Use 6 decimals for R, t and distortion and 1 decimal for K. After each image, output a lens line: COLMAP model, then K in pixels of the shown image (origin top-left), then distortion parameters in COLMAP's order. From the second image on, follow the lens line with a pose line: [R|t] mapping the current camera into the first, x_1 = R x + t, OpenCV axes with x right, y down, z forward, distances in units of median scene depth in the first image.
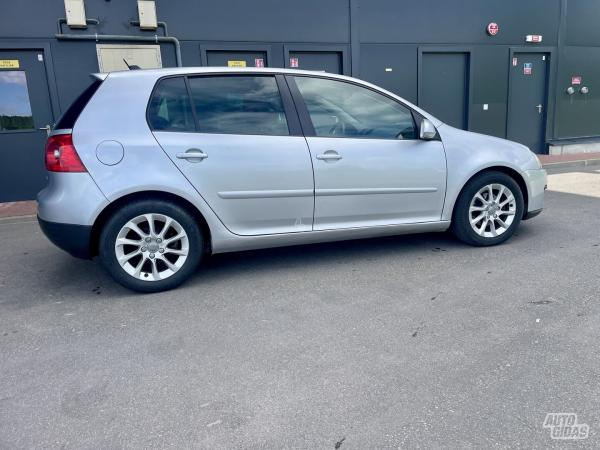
lens RADIAL K [[415.1, 0, 306.2], [0, 415.1, 224.8], [0, 0, 1]] dist [0.078445, -0.094390]
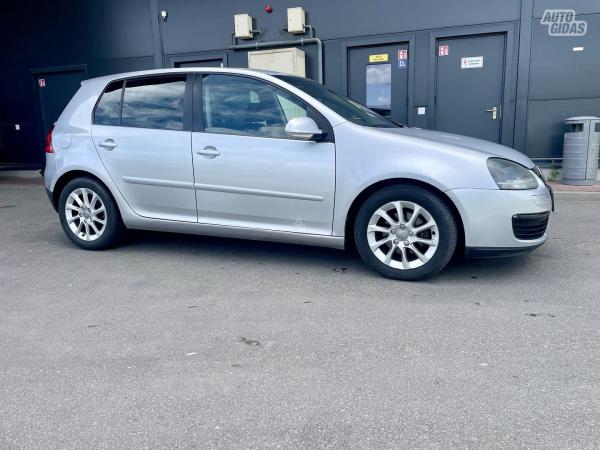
lens RADIAL K [[415.1, 0, 306.2], [0, 415.1, 224.8], [0, 0, 1]] dist [0.078445, -0.094390]
pose [[0.802973, 0.152994, -0.576044, 0.766719], [-0.146034, 0.987535, 0.058720, -0.074591], [0.577847, 0.036971, 0.815307, 0.278763]]
